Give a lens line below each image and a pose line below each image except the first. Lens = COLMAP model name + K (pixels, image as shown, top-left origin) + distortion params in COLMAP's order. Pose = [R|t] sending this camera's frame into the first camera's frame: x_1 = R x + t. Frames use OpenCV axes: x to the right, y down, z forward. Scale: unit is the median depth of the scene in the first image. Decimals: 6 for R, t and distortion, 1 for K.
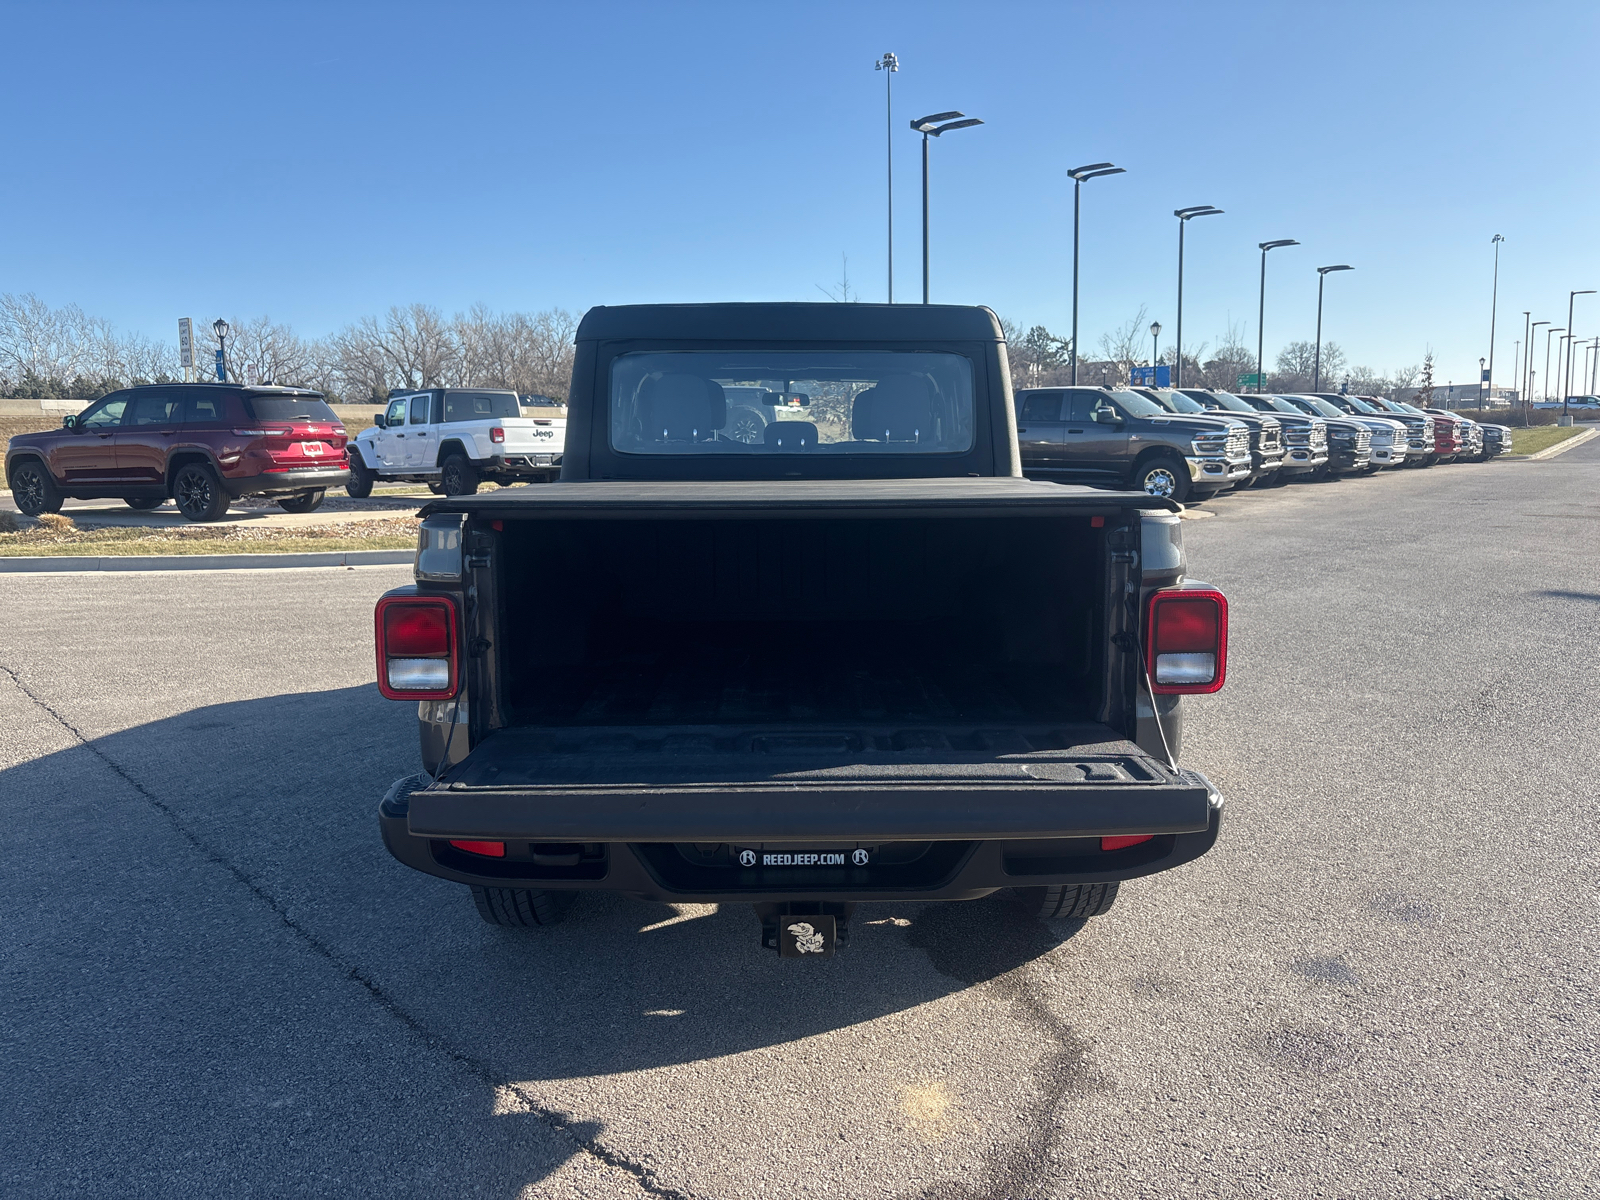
lens RADIAL K [[1210.7, 0, 810.0], [0, 1210.7, 595.4], [0, 0, 1]] dist [0.004758, -0.019632]
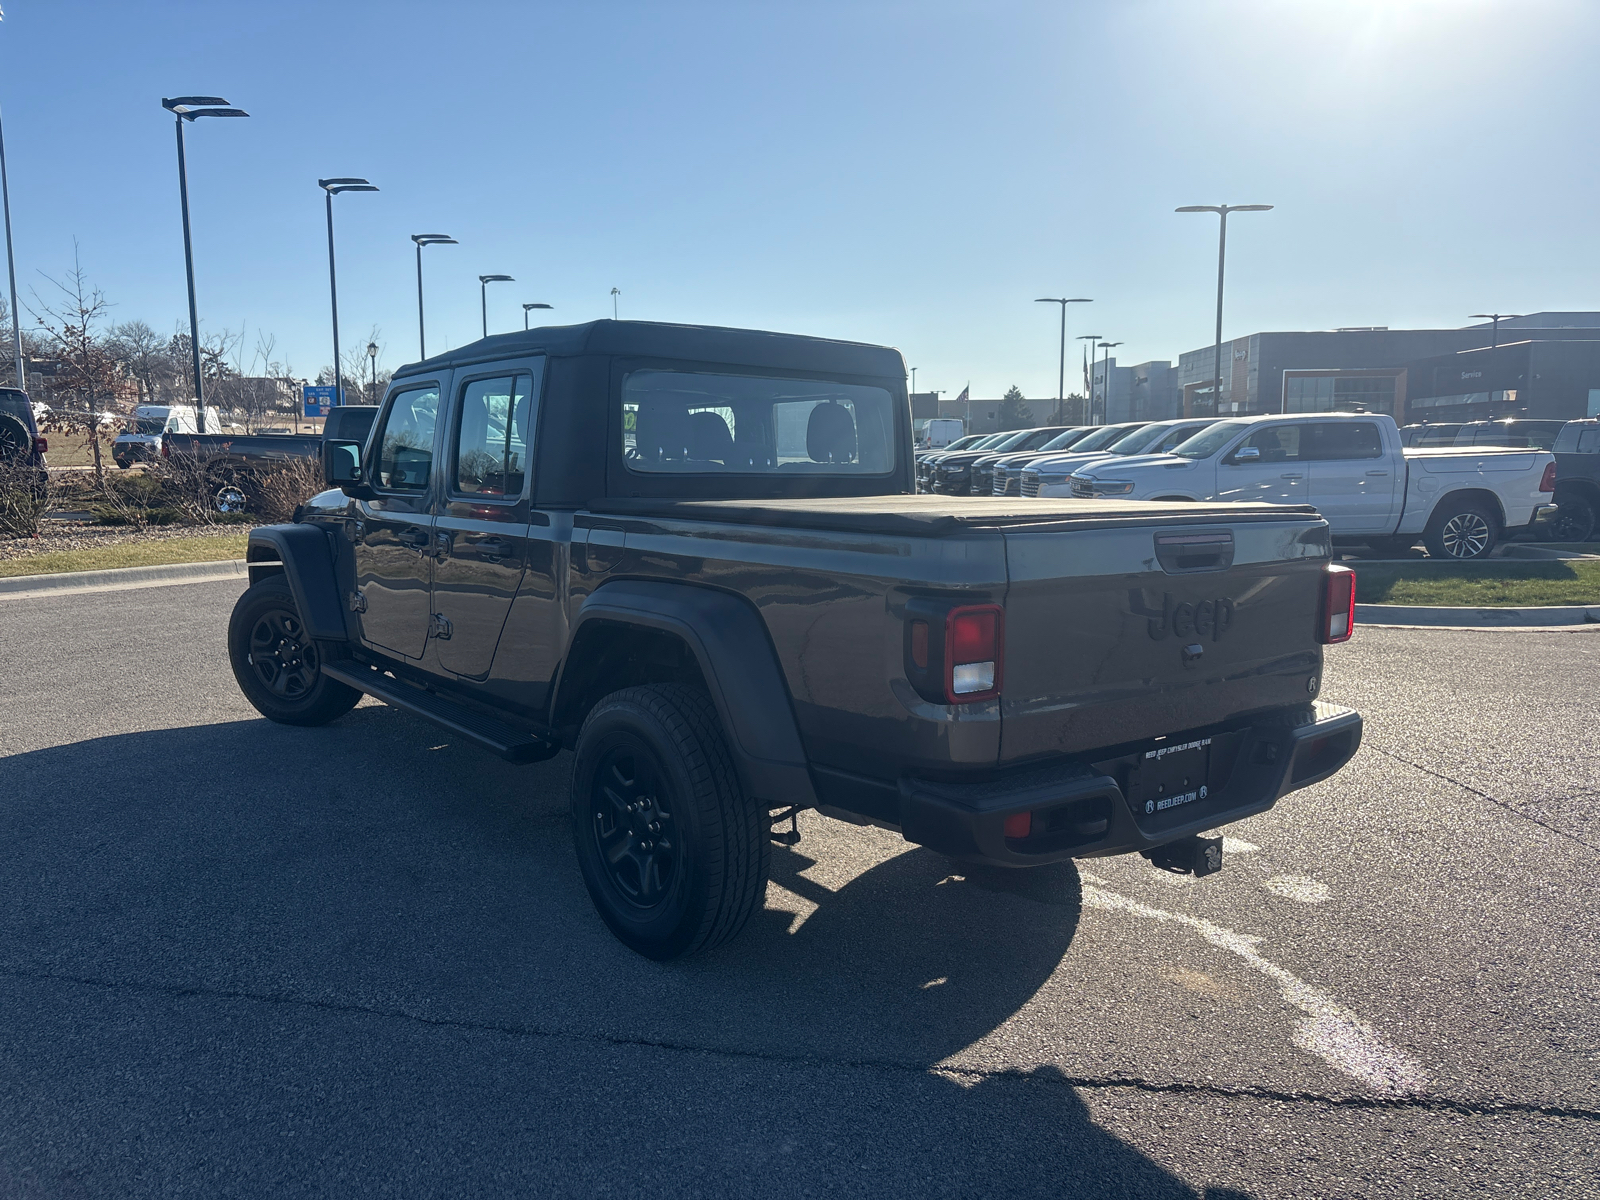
lens RADIAL K [[1190.4, 0, 811.9], [0, 1190.4, 607.6], [0, 0, 1]] dist [0.006452, -0.004999]
pose [[0.789491, -0.056472, 0.611159, -0.515076], [0.060230, 0.998080, 0.014419, -0.010193], [-0.610800, 0.025426, 0.791376, 0.125117]]
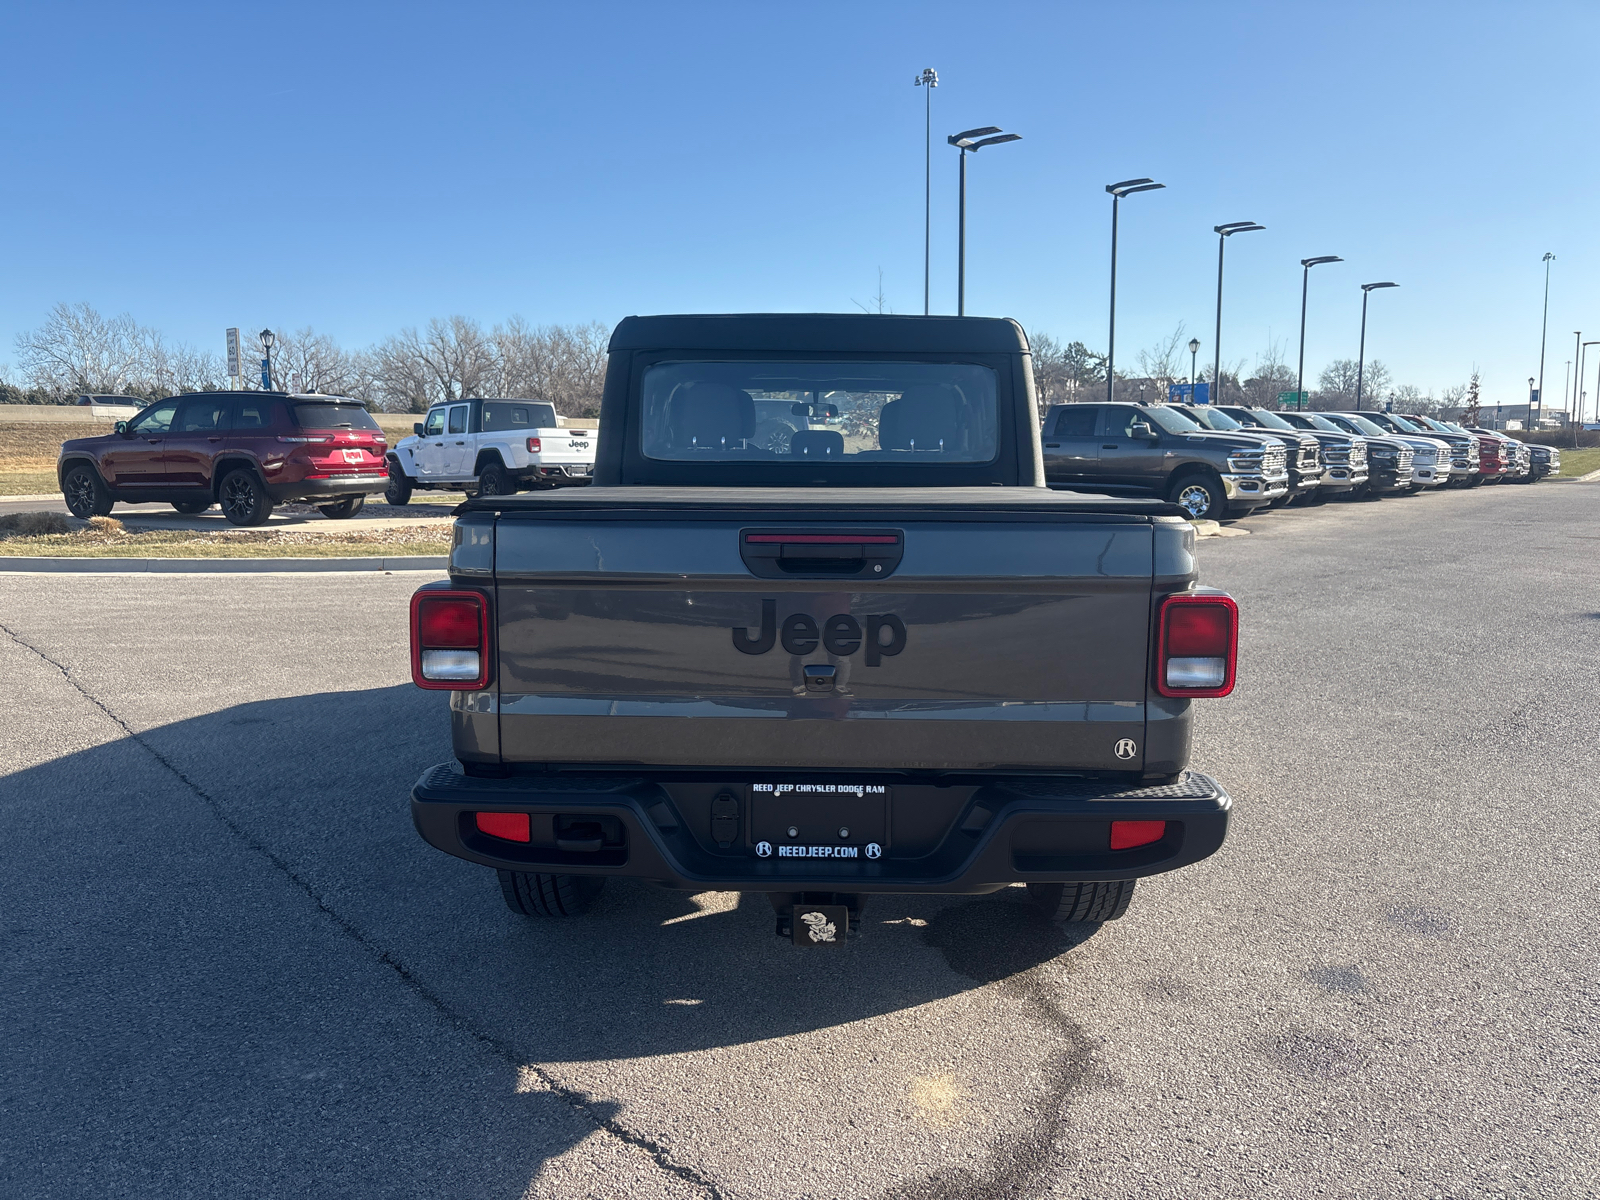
lens RADIAL K [[1214.2, 0, 800.0], [0, 1214.2, 600.0], [0, 0, 1]] dist [-0.005861, 0.000961]
pose [[0.999285, 0.013997, -0.035109, 0.006311], [-0.014281, 0.999867, -0.007862, 0.006217], [0.034994, 0.008358, 0.999353, -0.016820]]
